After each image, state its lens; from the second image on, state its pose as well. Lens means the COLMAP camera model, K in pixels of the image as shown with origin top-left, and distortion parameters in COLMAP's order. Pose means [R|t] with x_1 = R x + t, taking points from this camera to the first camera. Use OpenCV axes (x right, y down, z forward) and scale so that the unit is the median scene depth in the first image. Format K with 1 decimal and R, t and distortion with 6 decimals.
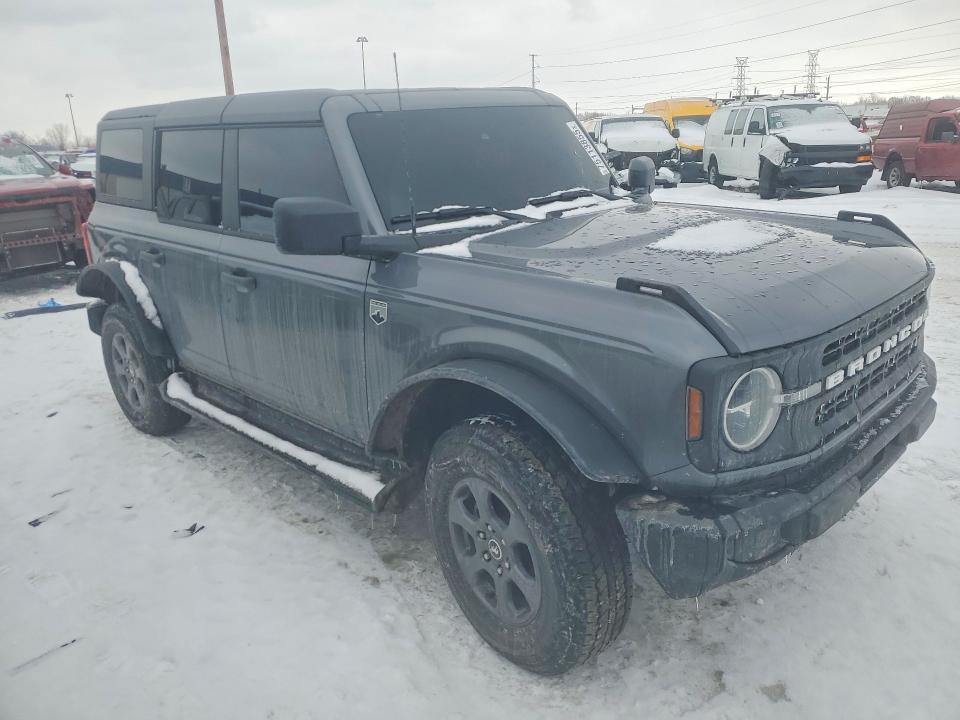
lens RADIAL K [[745.6, 0, 480.0], [0, 745.6, 360.0], [0, 0, 1]] dist [0.027408, 0.004889]
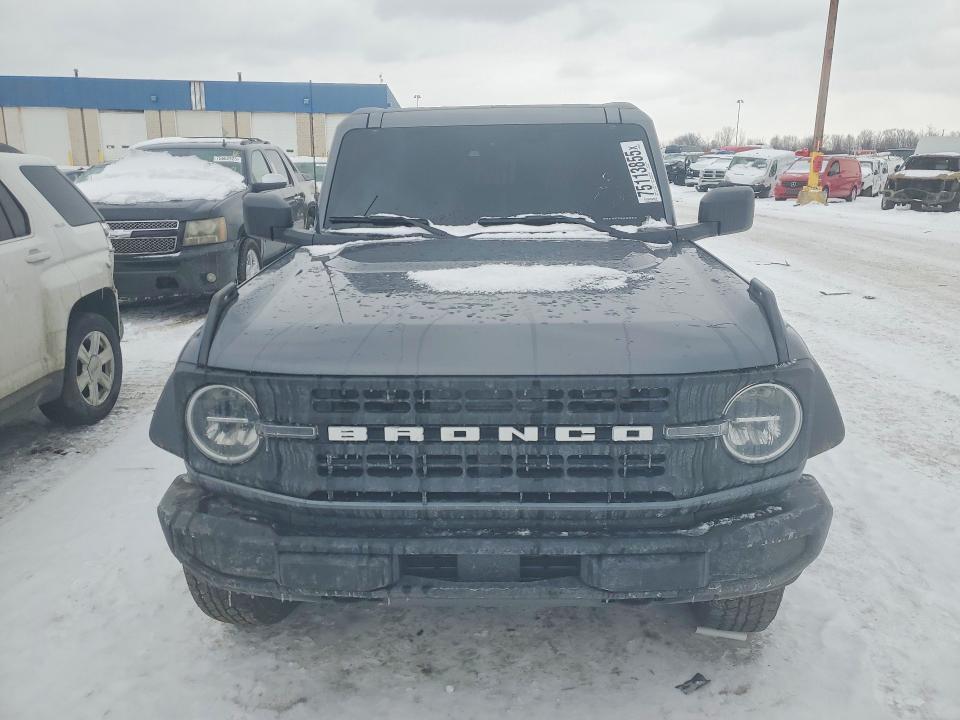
lens RADIAL K [[747.8, 0, 478.8], [0, 747.8, 348.0], [0, 0, 1]] dist [0.036144, 0.001529]
pose [[0.676091, 0.227018, -0.700973, 0.813080], [-0.240533, 0.967234, 0.081255, -0.128225], [0.696451, 0.113671, 0.708544, 0.308468]]
